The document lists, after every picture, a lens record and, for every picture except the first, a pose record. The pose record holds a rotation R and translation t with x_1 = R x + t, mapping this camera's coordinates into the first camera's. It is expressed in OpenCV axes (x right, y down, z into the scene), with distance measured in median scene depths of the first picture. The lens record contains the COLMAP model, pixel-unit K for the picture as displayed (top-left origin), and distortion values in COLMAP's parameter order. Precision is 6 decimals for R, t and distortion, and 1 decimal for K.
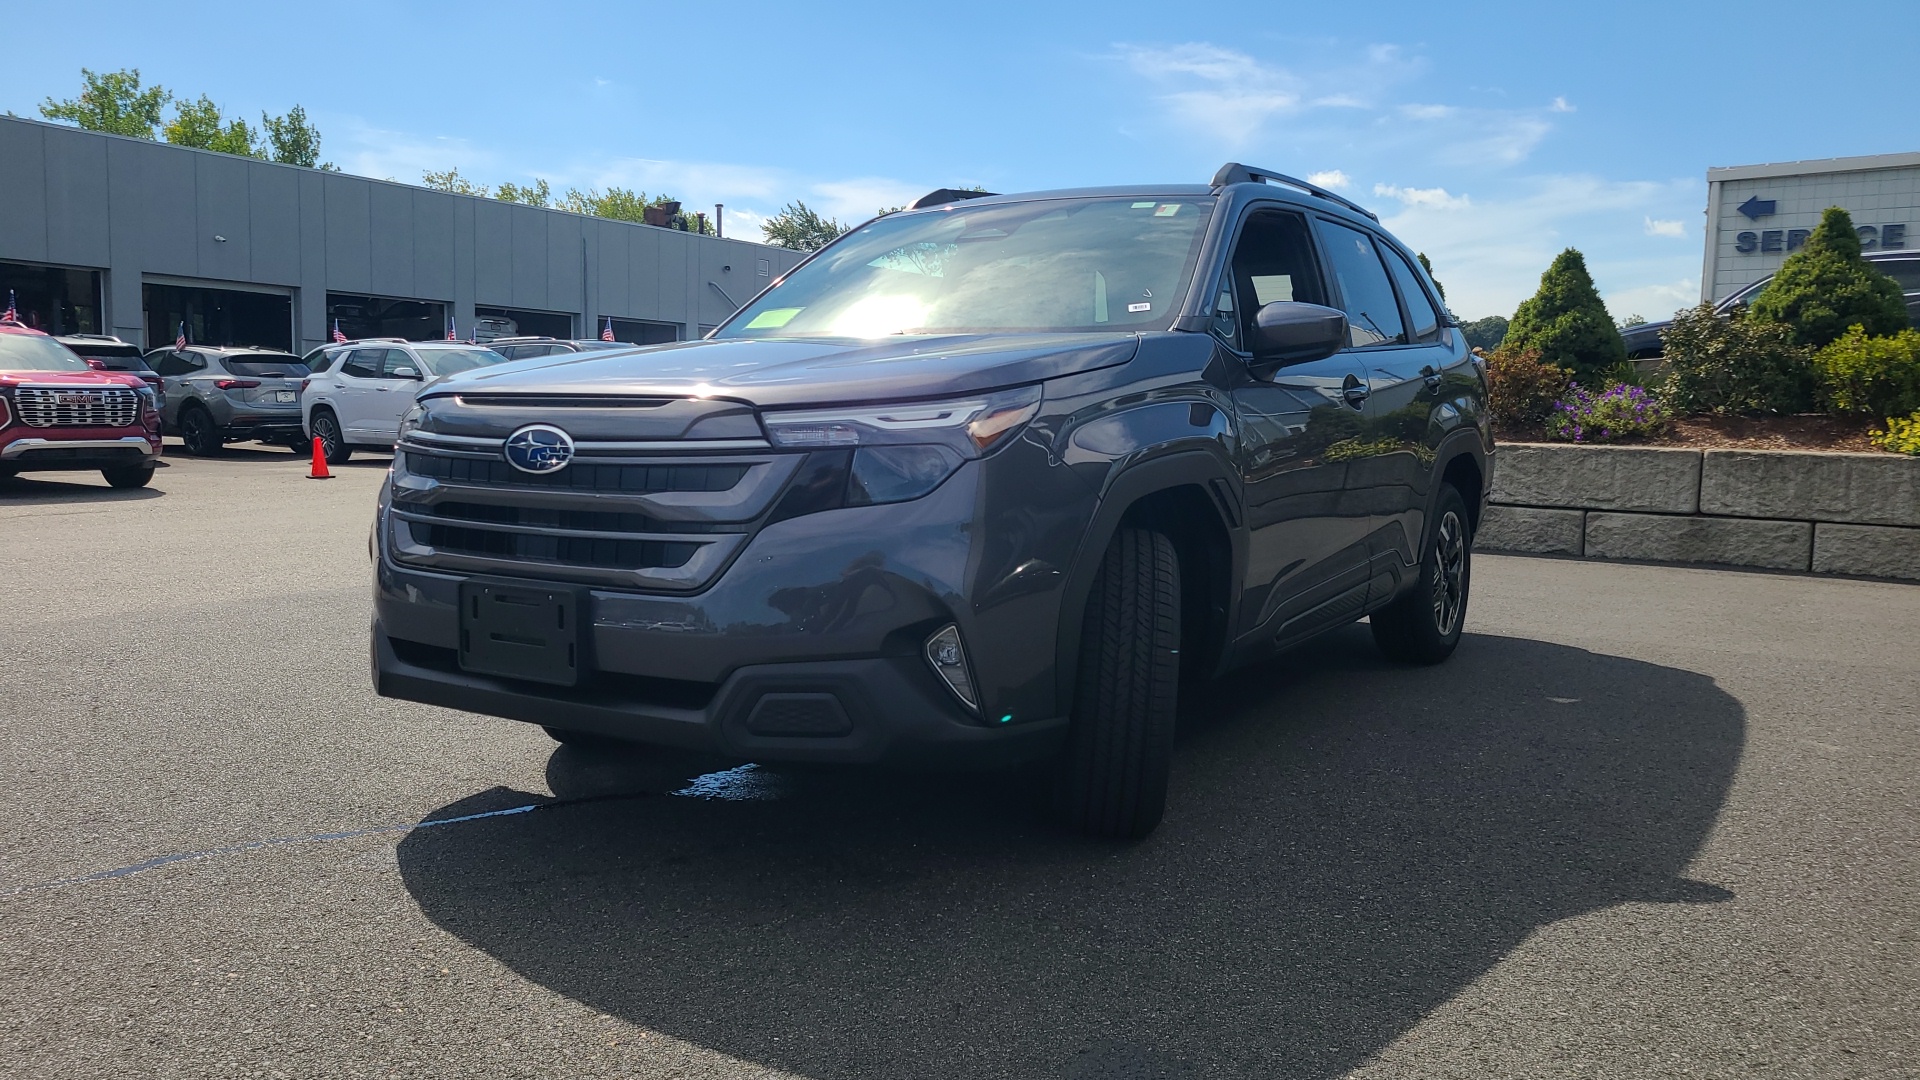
lens RADIAL K [[1437.8, 0, 946.2], [0, 1437.8, 552.8], [0, 0, 1]] dist [0.057084, -0.037186]
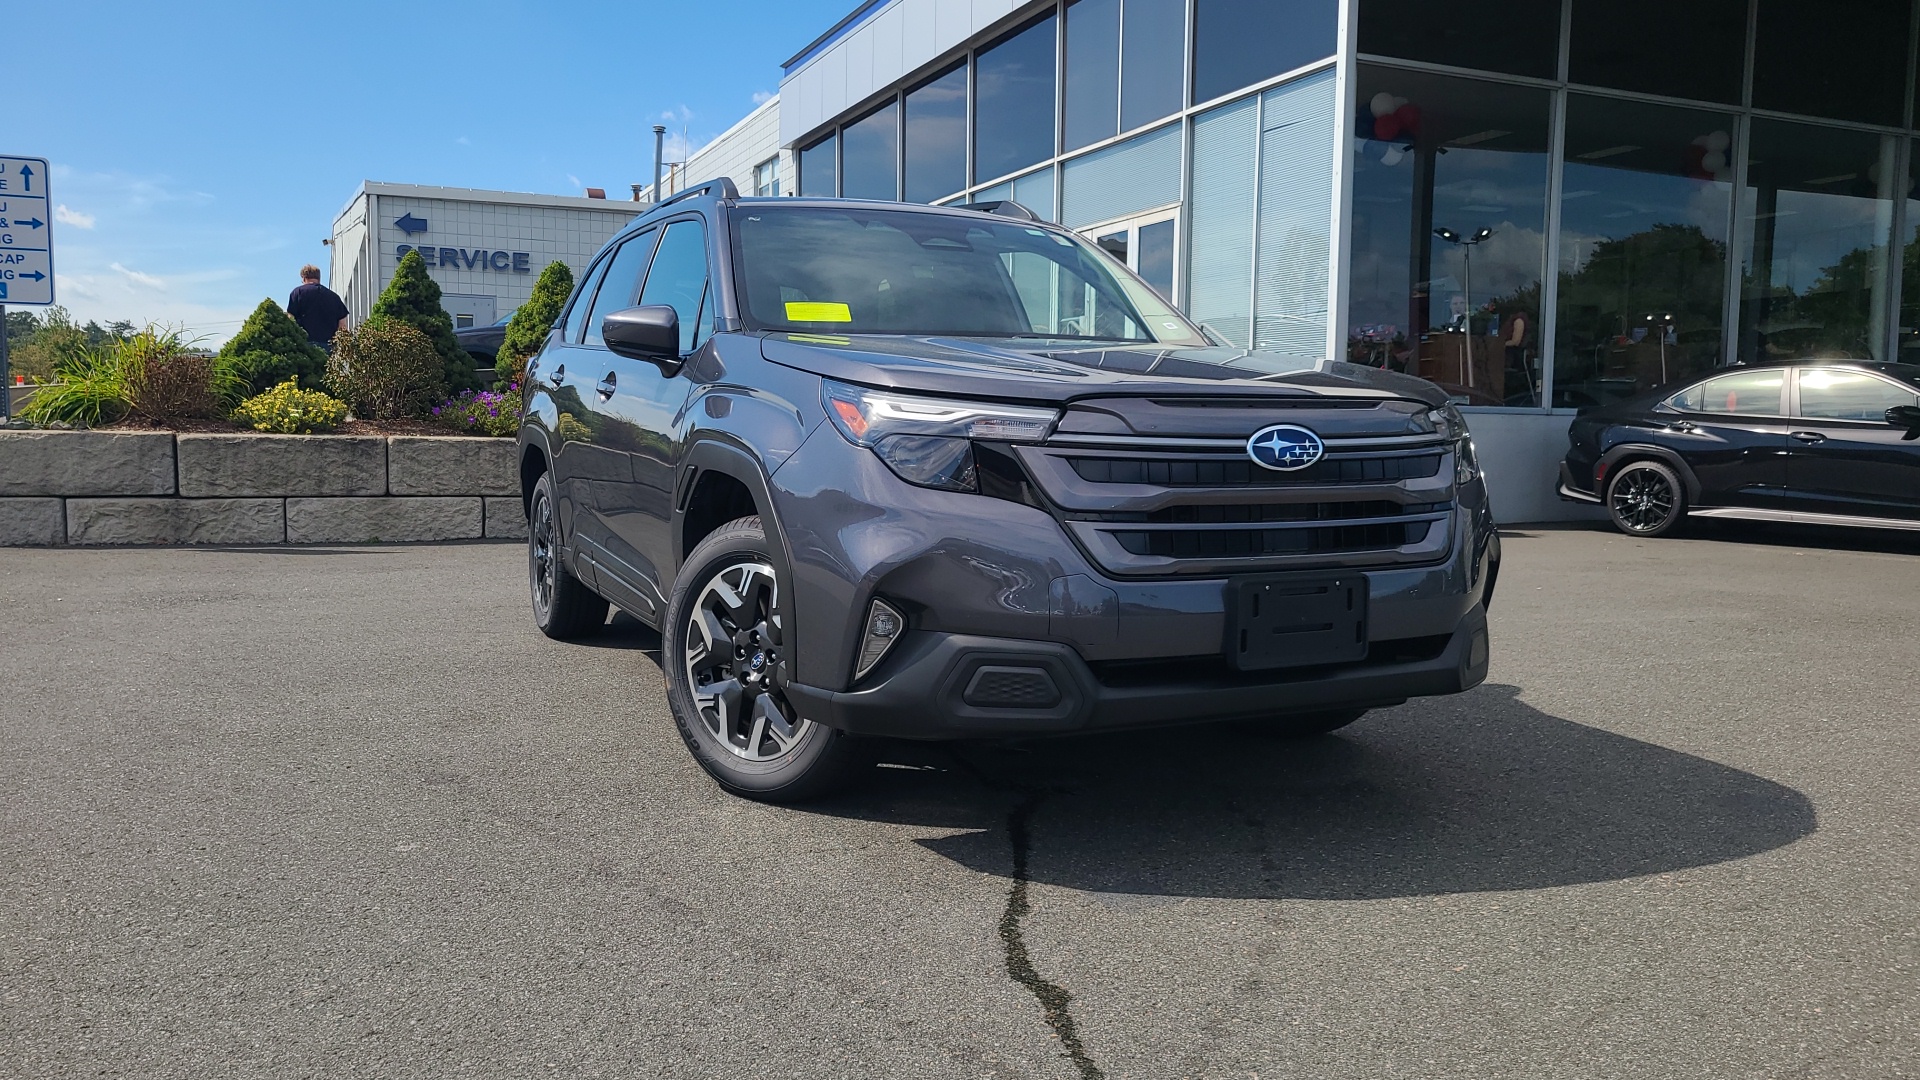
lens RADIAL K [[1437.8, 0, 955.2], [0, 1437.8, 551.6], [0, 0, 1]] dist [0.057084, -0.037186]
pose [[0.523945, -0.085296, 0.847471, -1.022926], [0.084196, 0.995287, 0.048119, -0.052746], [-0.847581, 0.046142, 0.528657, 0.509853]]
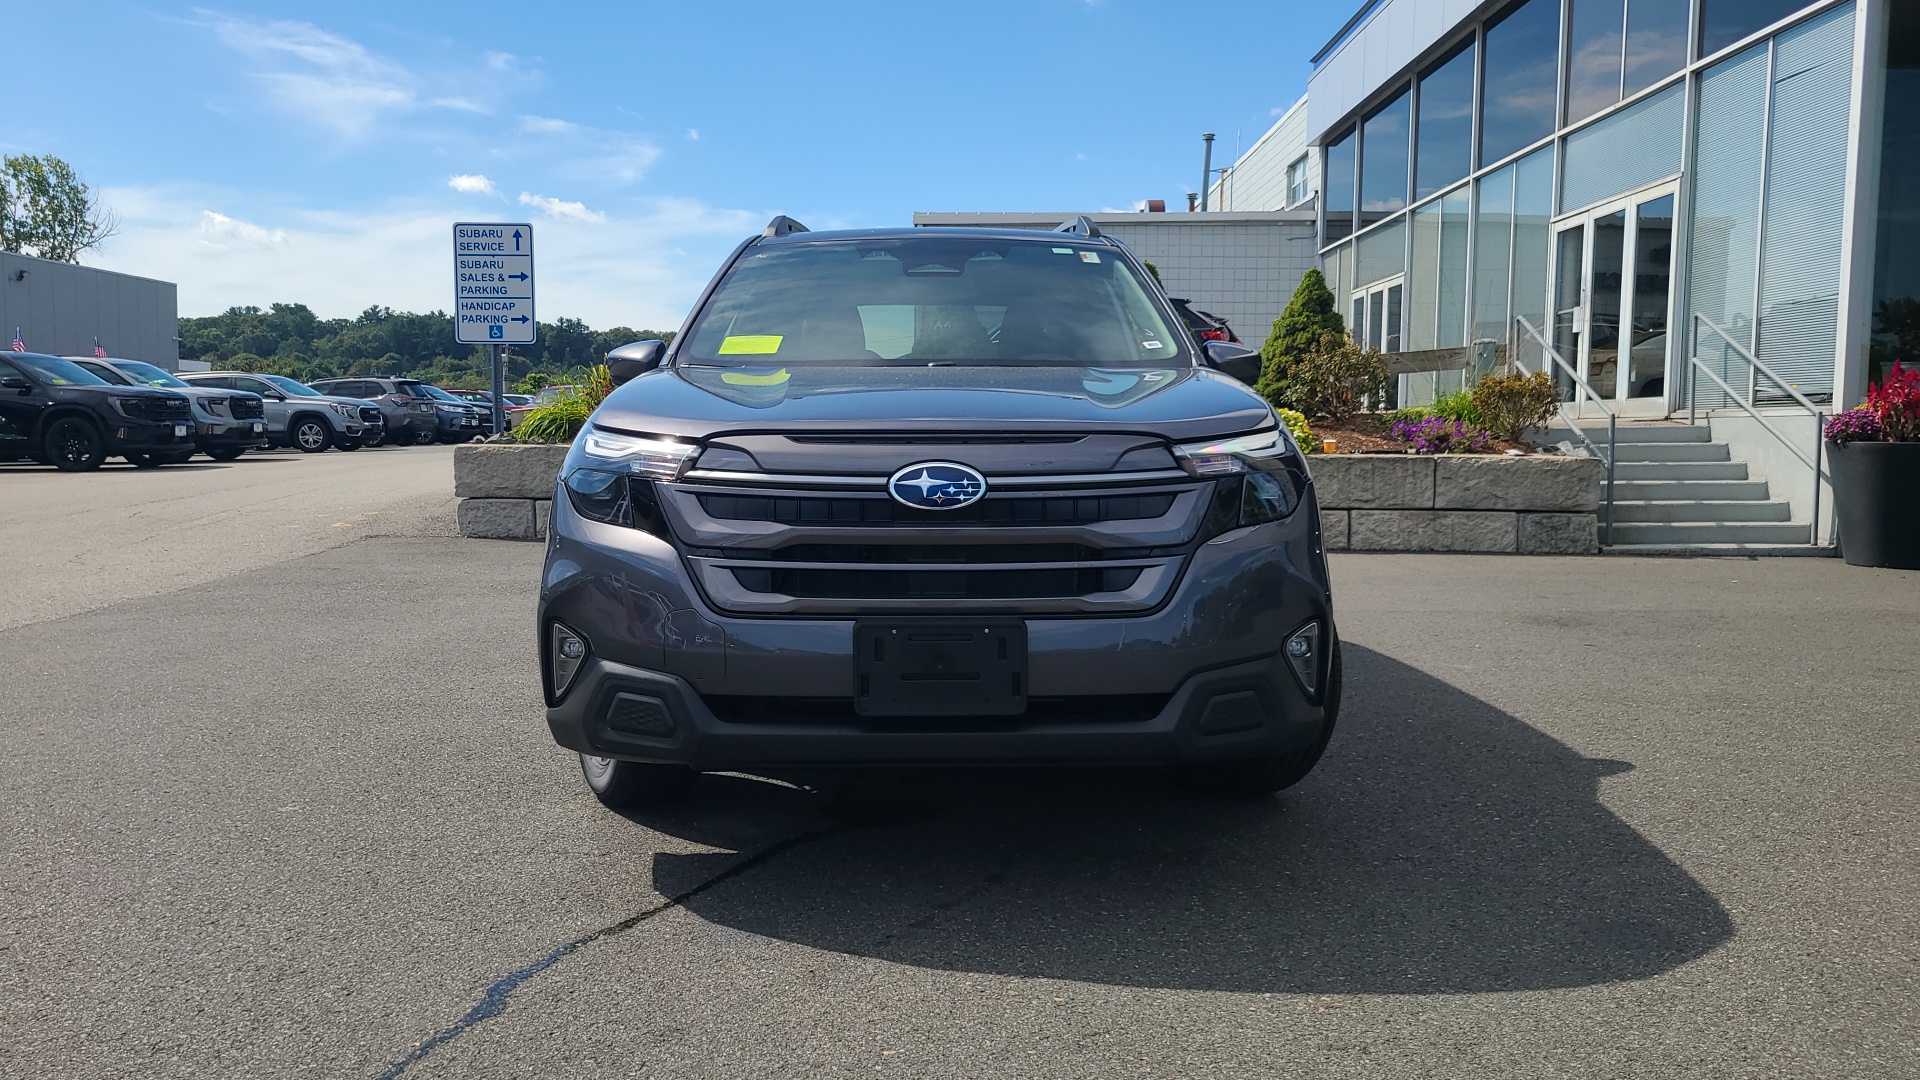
lens RADIAL K [[1437.8, 0, 945.1], [0, 1437.8, 550.9], [0, 0, 1]] dist [0.057084, -0.037186]
pose [[0.834313, -0.060751, 0.547933, -0.648403], [0.063958, 0.997865, 0.013250, -0.031066], [-0.547568, 0.023990, 0.836417, 0.126584]]
